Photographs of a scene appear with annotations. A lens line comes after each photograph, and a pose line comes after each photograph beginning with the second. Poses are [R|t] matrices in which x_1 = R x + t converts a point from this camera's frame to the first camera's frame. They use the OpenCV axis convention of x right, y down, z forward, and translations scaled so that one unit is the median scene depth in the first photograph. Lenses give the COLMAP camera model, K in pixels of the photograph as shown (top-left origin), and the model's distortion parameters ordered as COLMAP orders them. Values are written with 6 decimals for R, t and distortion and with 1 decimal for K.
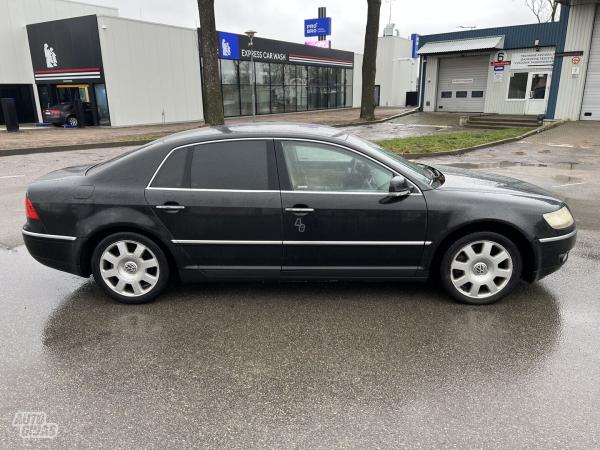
lens RADIAL K [[423.6, 0, 300.0], [0, 423.6, 225.0], [0, 0, 1]] dist [0.053060, -0.062721]
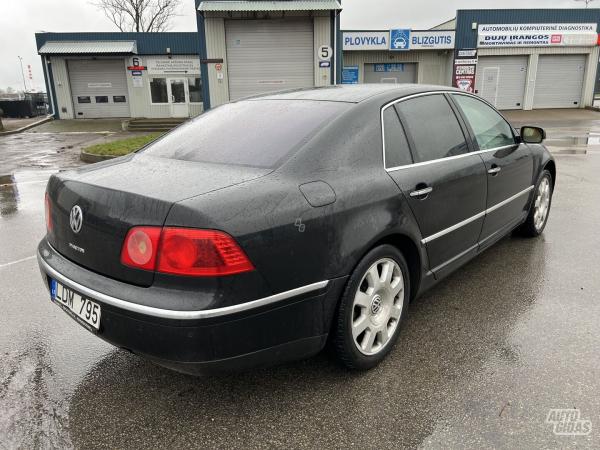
lens RADIAL K [[423.6, 0, 300.0], [0, 423.6, 225.0], [0, 0, 1]] dist [0.053060, -0.062721]
pose [[0.640621, -0.223049, 0.734747, -0.110507], [0.240192, 0.967071, 0.084154, -0.011095], [-0.729323, 0.122570, 0.673100, 0.080968]]
